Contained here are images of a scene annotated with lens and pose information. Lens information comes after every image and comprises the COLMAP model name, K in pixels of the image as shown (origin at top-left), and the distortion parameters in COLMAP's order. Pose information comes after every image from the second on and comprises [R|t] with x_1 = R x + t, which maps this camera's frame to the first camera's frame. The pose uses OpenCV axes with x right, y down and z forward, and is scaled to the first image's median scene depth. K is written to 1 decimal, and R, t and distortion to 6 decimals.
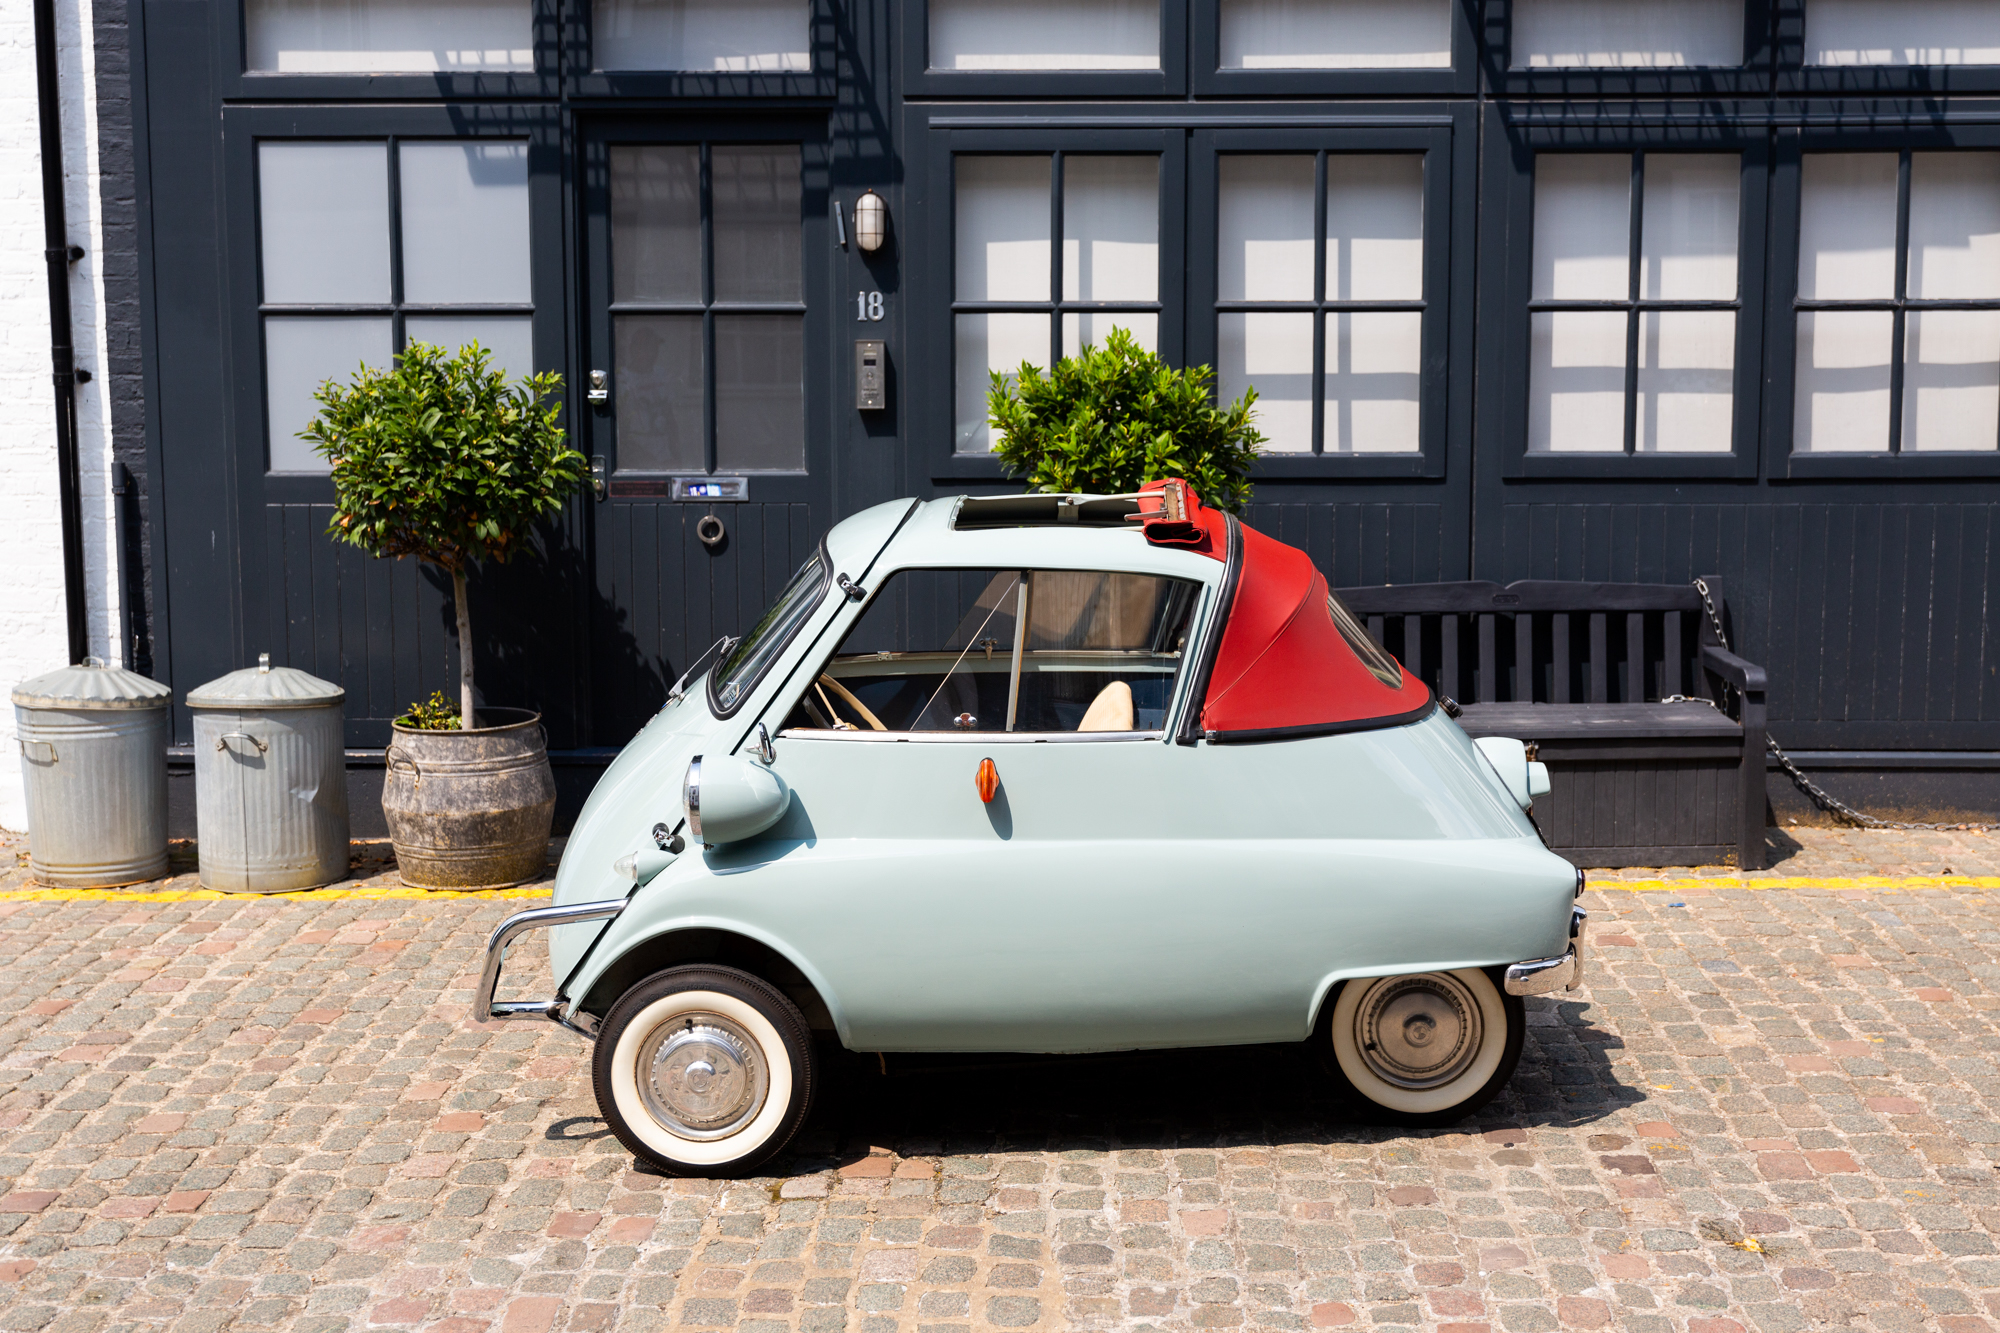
lens RADIAL K [[2592.9, 0, 1006.2], [0, 2592.9, 672.1], [0, 0, 1]] dist [-0.008227, 0.003429]
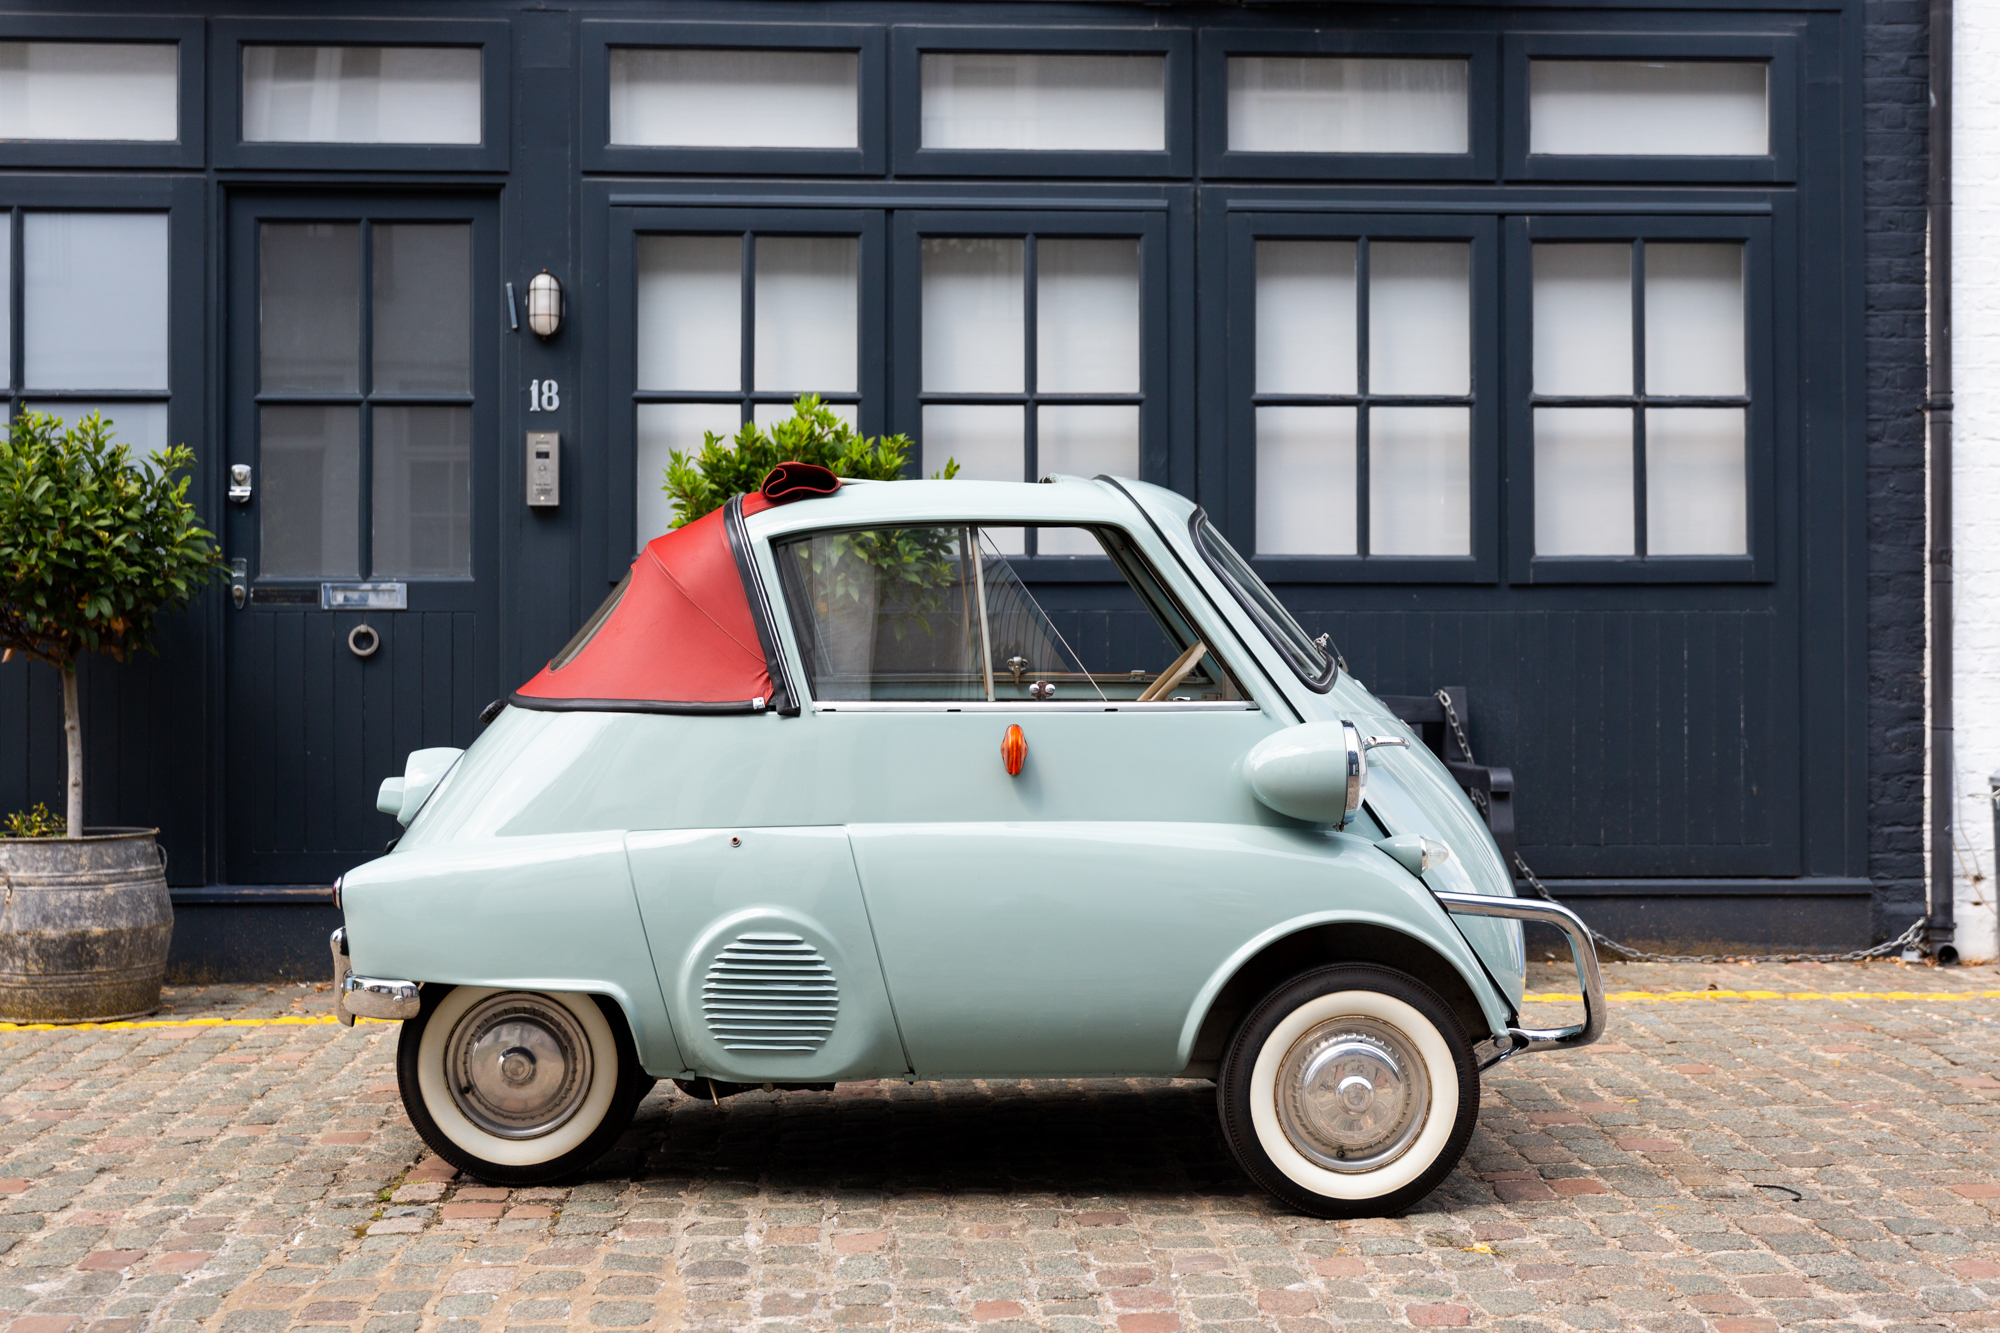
lens RADIAL K [[2737.2, 0, 1000.5], [0, 2737.2, 659.0], [0, 0, 1]] dist [-0.004008, -0.003253]
pose [[0.996520, 0.001667, 0.083343, 0.029532], [0.010006, 0.990180, -0.139439, 0.092795], [-0.082757, 0.139788, 0.986717, 0.045022]]
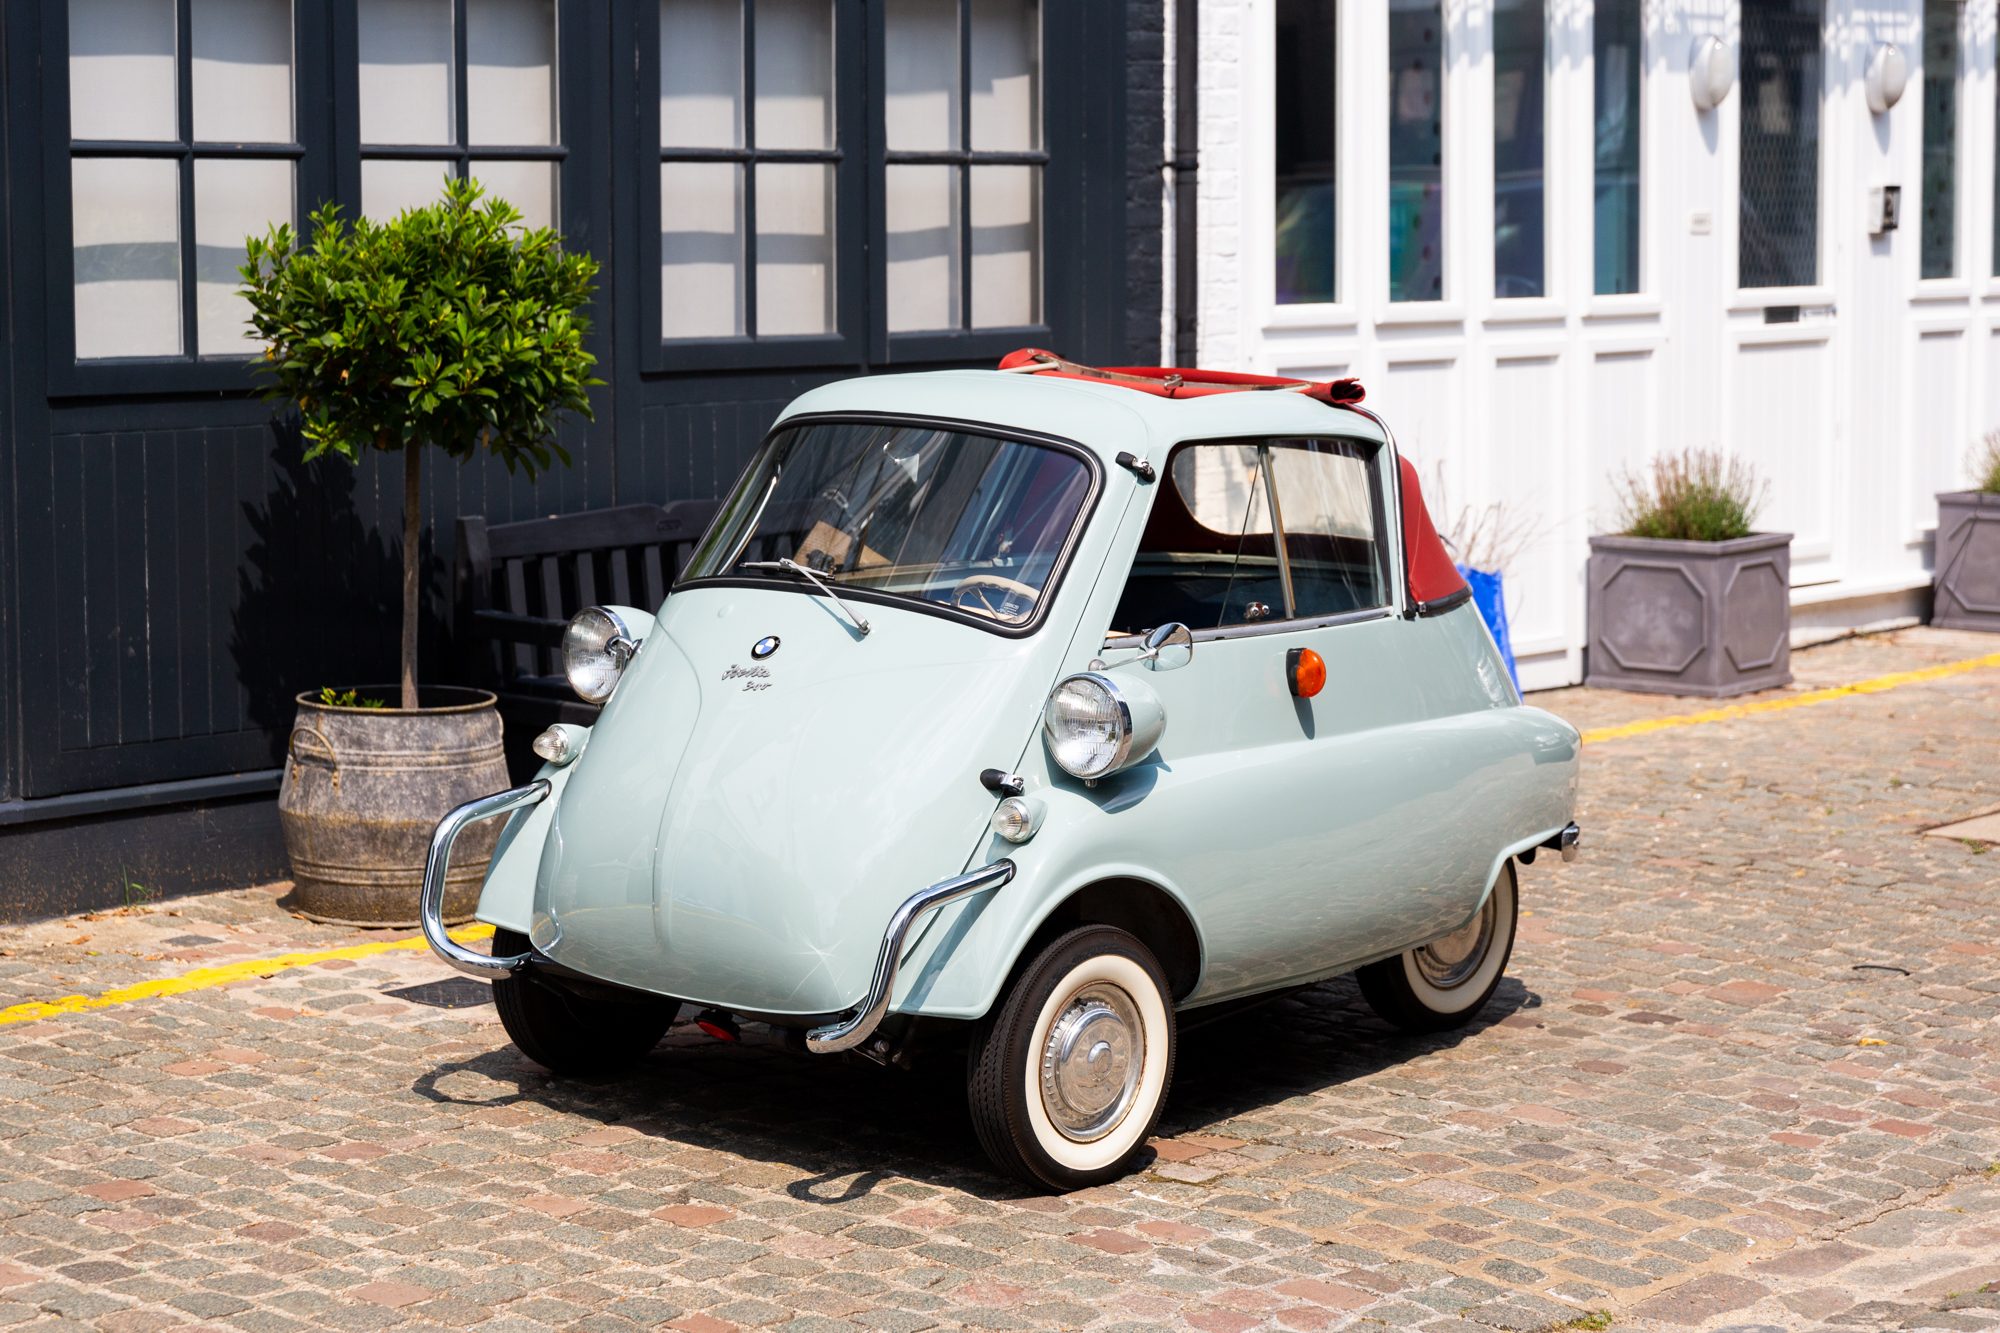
lens RADIAL K [[4358.9, 0, 992.5], [0, 4358.9, 635.5], [0, 0, 1]] dist [0.000690, -0.003835]
pose [[0.636805, -0.074214, 0.767445, -0.800712], [0.100562, 0.994849, 0.012762, -0.002114], [-0.764439, 0.069049, 0.640988, 0.082116]]
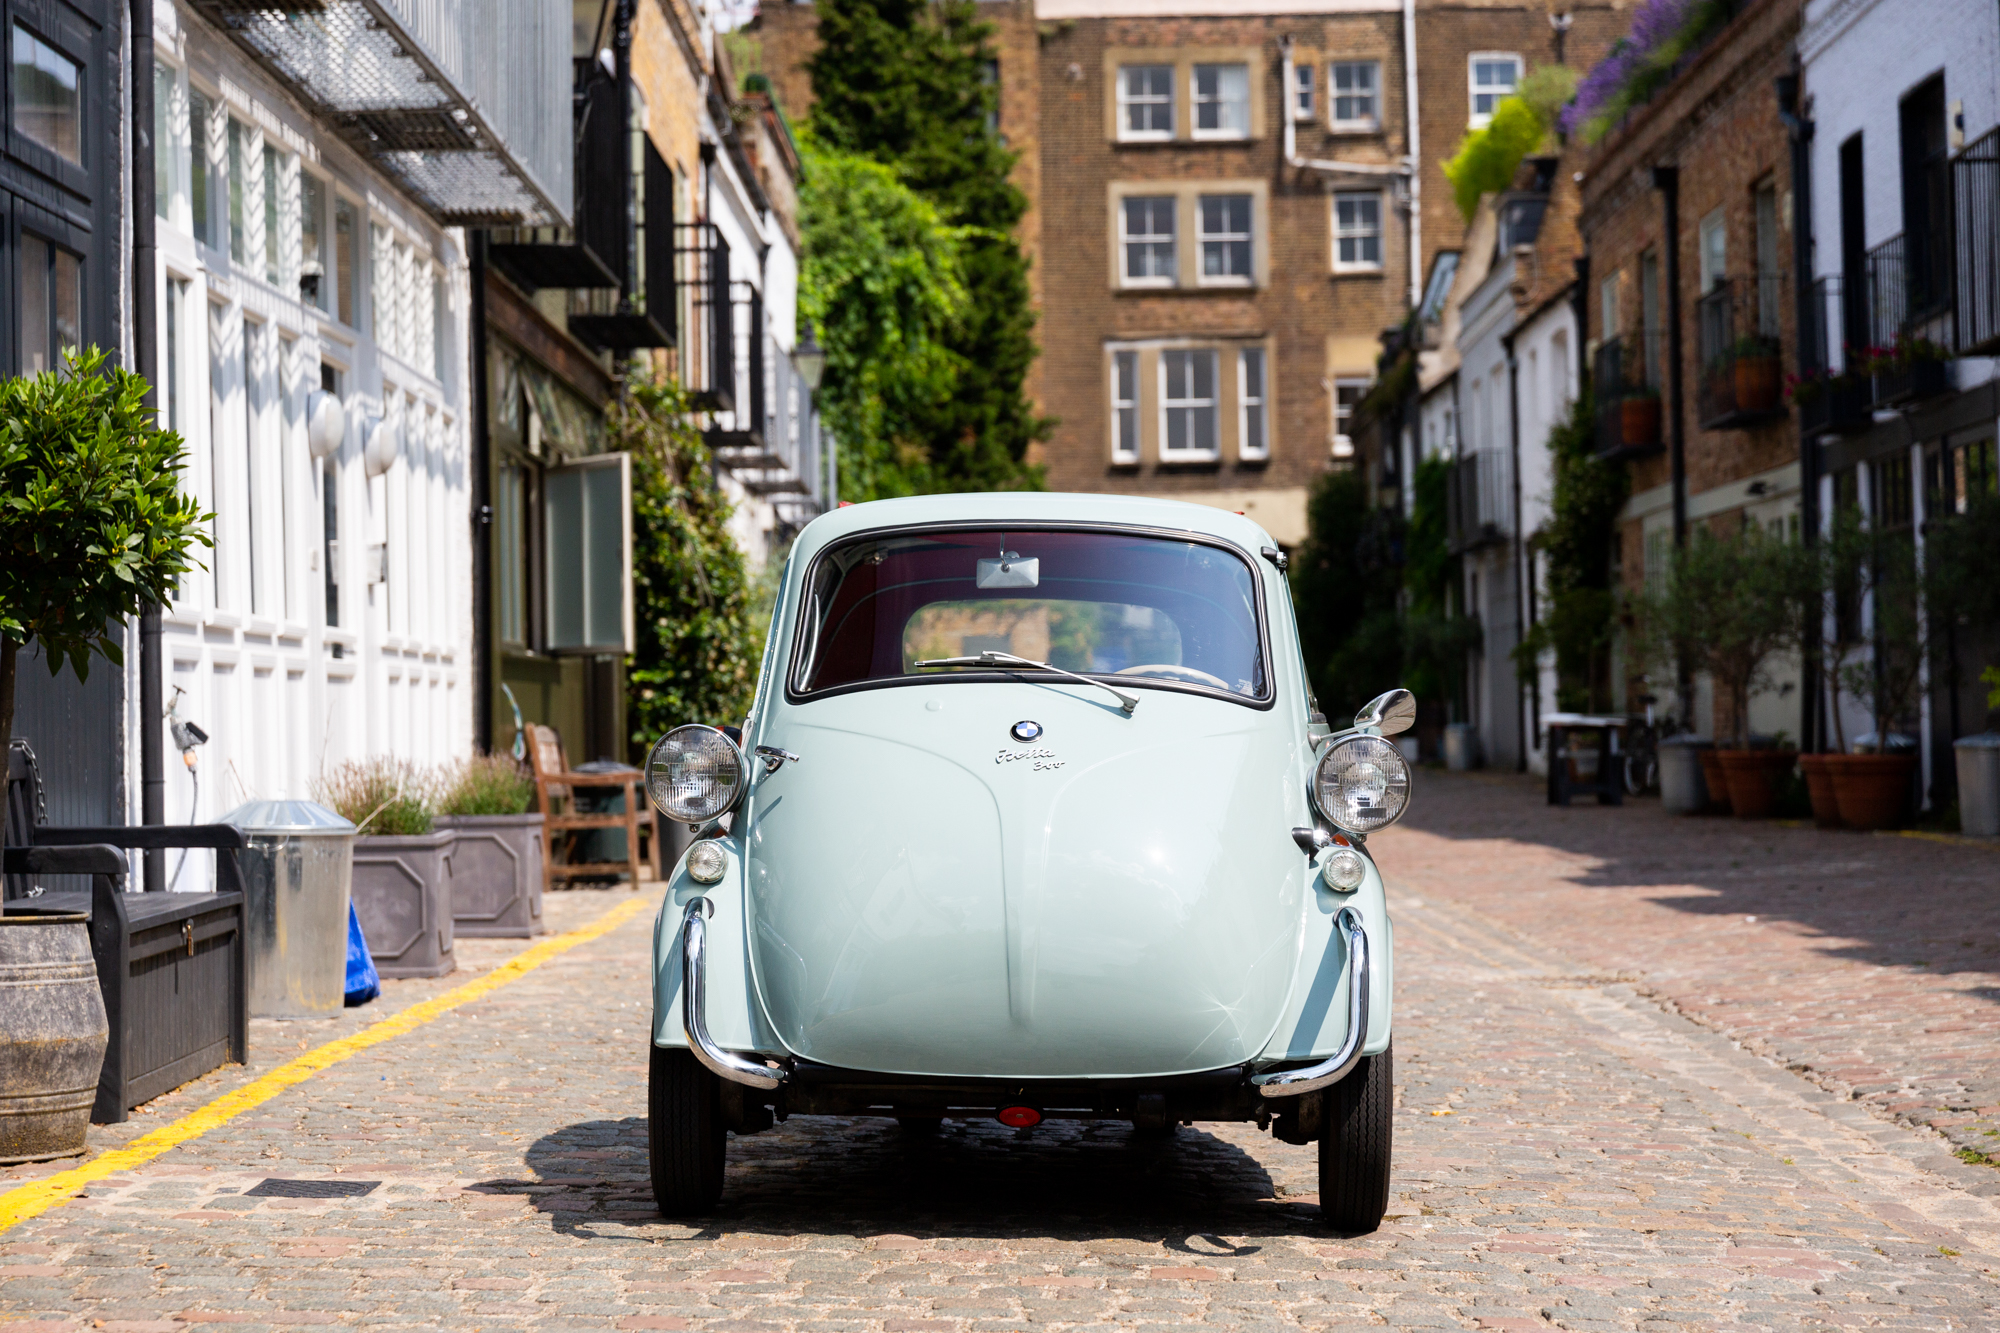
lens RADIAL K [[3734.0, 0, 1020.0], [0, 3734.0, 666.7], [0, 0, 1]] dist [-0.010003, 0.020184]
pose [[-0.021941, 0.023653, 0.999479, -0.926399], [0.146838, 0.988955, -0.020181, 0.010136], [-0.988917, 0.146319, -0.025172, 0.757073]]
